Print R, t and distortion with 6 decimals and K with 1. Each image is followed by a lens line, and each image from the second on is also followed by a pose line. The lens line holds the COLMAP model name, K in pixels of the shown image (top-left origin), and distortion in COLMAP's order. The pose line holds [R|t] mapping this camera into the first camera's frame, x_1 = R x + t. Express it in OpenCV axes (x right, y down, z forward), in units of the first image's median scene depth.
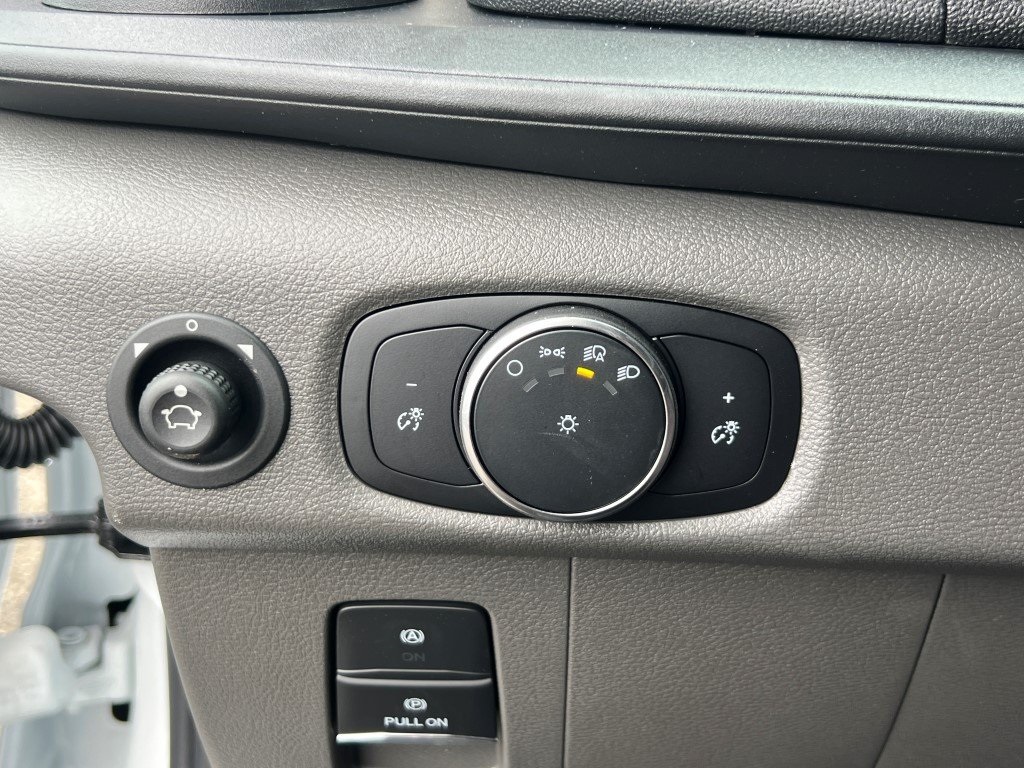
lens RADIAL K [[1185.1, 0, 513.0], [0, 1185.1, 382.1], [0, 0, 1]] dist [0.075724, 0.000000]
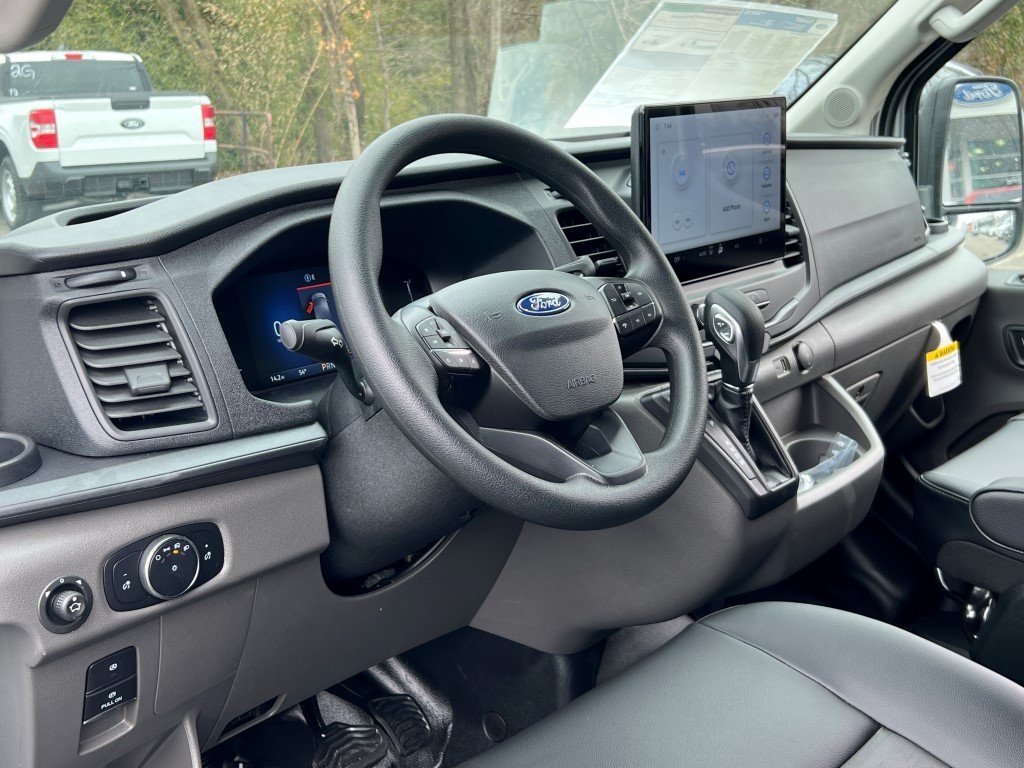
lens RADIAL K [[1185.1, 0, 511.9], [0, 1185.1, 384.3], [0, 0, 1]] dist [0.075724, 0.000000]
pose [[0.622756, -0.227466, 0.748621, -1.805093], [0.298550, 0.953497, 0.041362, -0.321786], [-0.723217, 0.197742, 0.661707, -2.092120]]
